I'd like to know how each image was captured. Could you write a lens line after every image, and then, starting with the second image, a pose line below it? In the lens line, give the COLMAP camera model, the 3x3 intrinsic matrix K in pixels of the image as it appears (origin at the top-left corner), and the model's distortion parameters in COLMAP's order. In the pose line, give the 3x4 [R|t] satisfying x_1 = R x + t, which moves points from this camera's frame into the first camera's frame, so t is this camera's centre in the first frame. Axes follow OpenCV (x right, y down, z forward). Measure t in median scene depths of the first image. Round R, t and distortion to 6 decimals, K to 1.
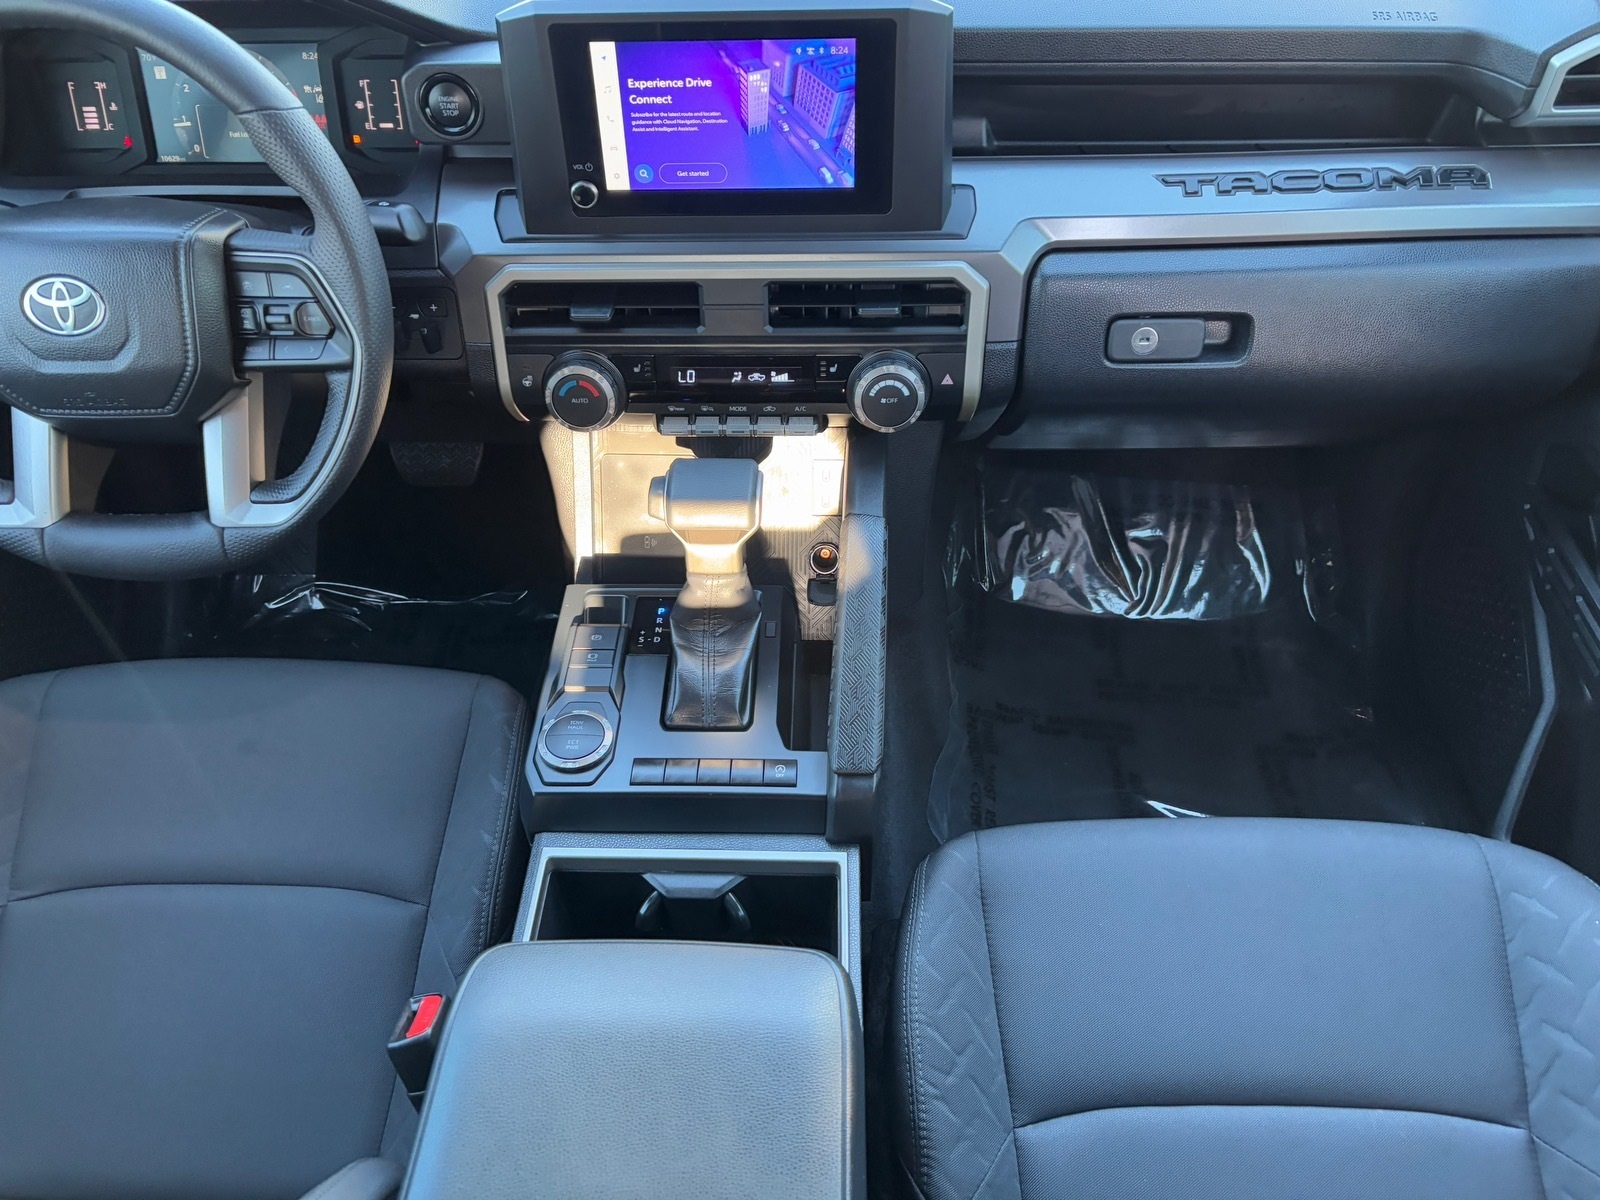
lens RADIAL K [[1215.5, 0, 788.9], [0, 1215.5, 601.0], [0, 0, 1]] dist [0.041500, -0.056848]
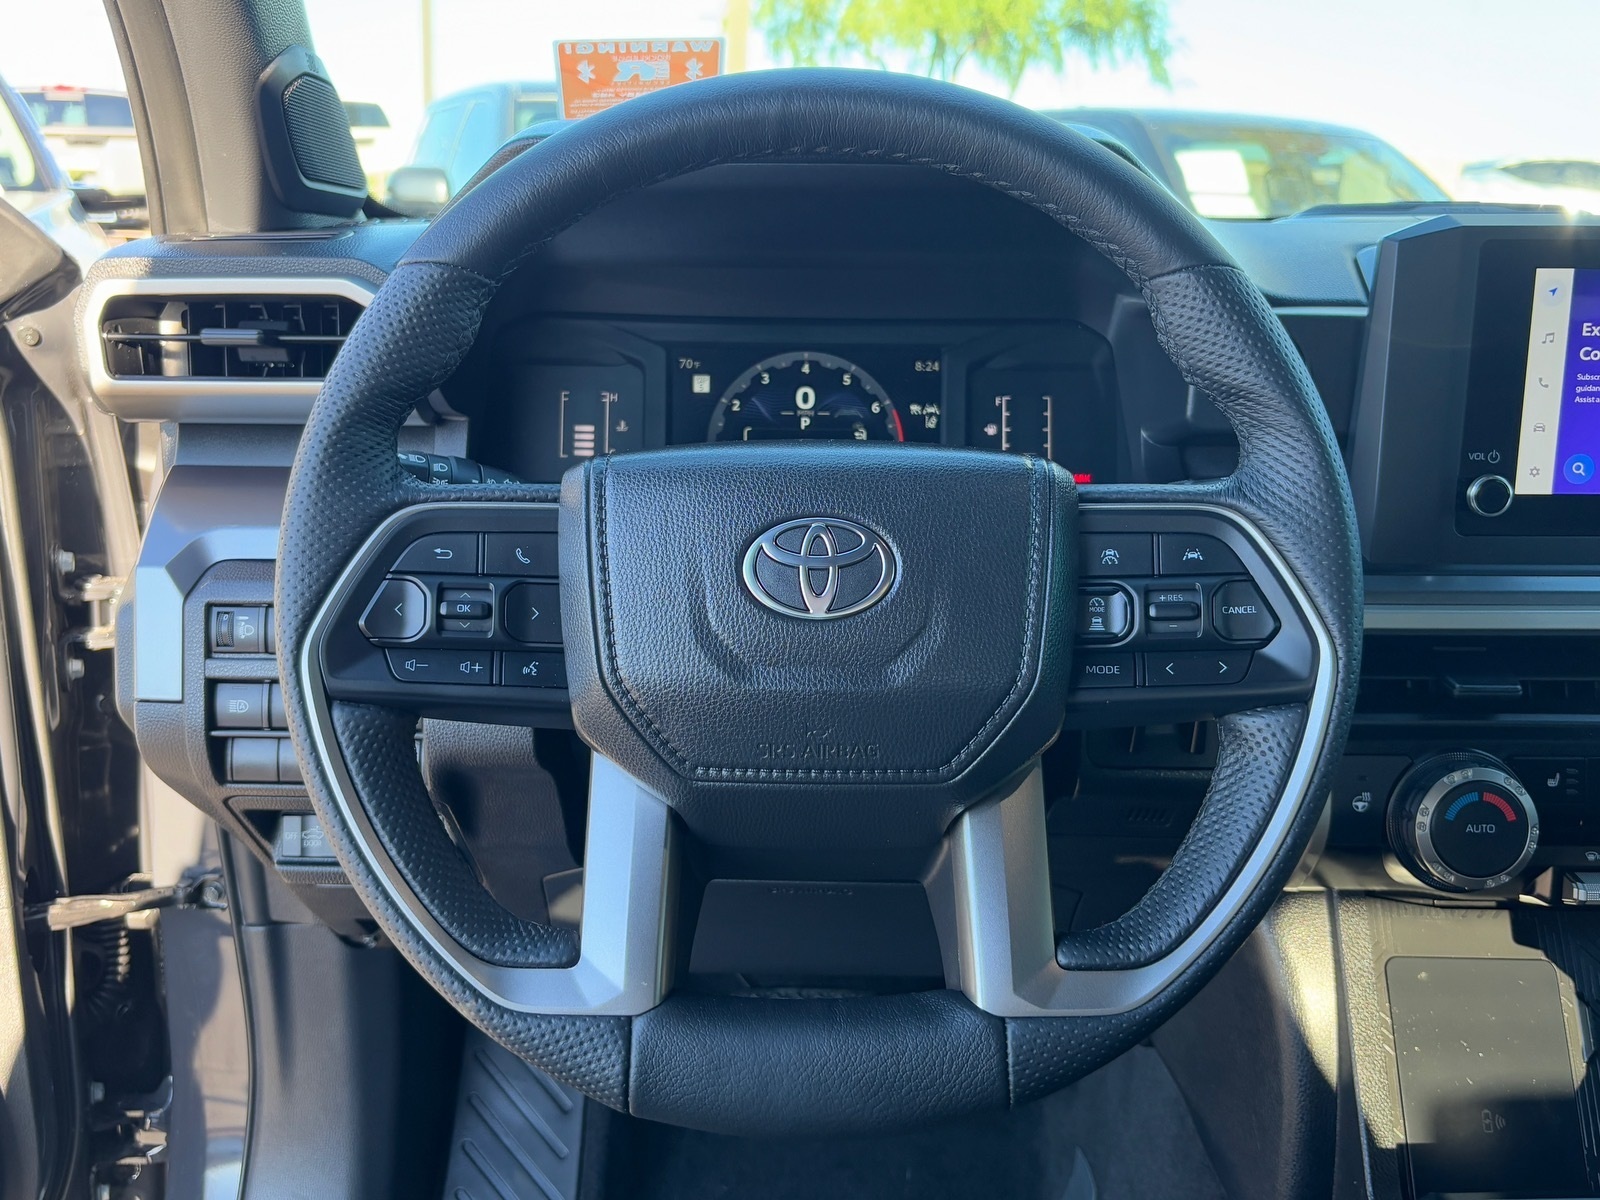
lens RADIAL K [[1406.5, 0, 786.6], [0, 1406.5, 595.9], [0, 0, 1]] dist [0.040095, -0.055166]
pose [[0.999067, 0.022174, 0.037056, -0.544849], [-0.001644, 0.877006, -0.480477, 0.061417], [-0.043152, 0.479967, 0.876224, 0.397231]]
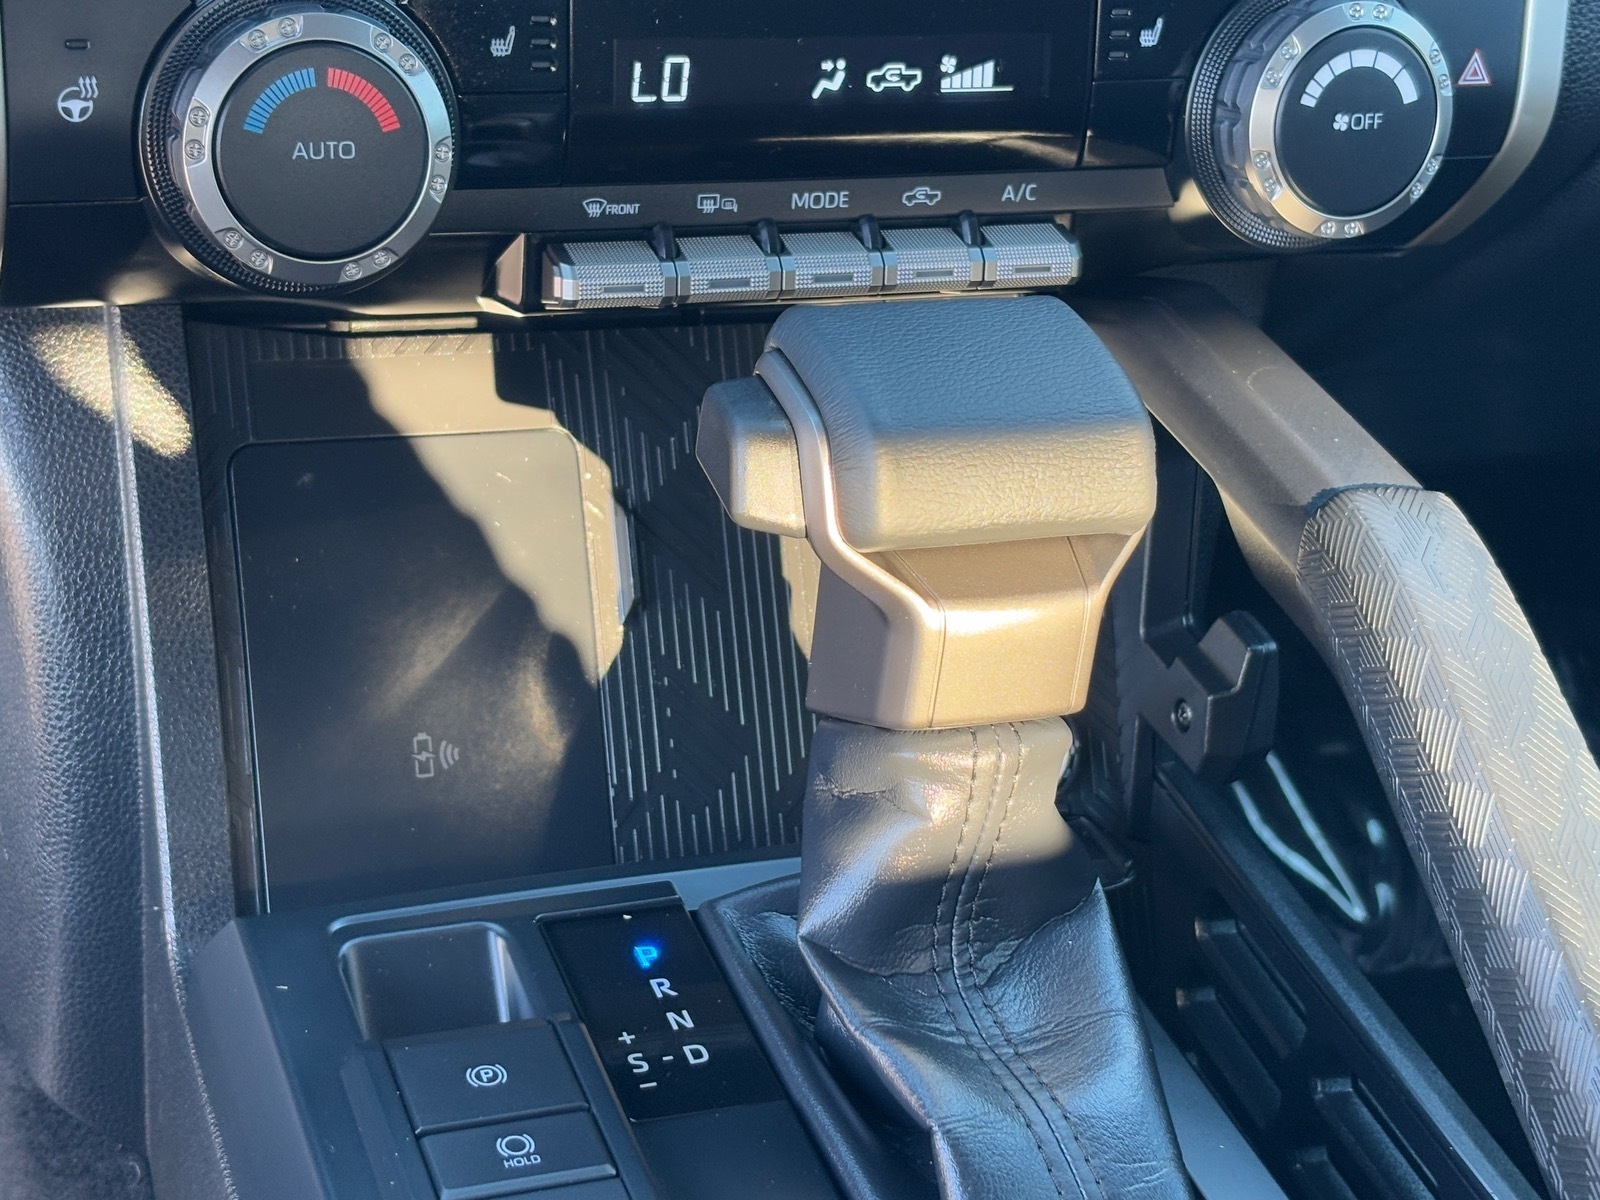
lens RADIAL K [[2728.9, 0, 776.1], [0, 2728.9, 602.0], [0, 0, 1]] dist [0.115659, 0.000000]
pose [[0.916619, -0.079276, 0.391822, -0.331682], [0.163476, 0.968774, -0.186421, 0.053201], [-0.364808, 0.234930, 0.900956, 0.486426]]
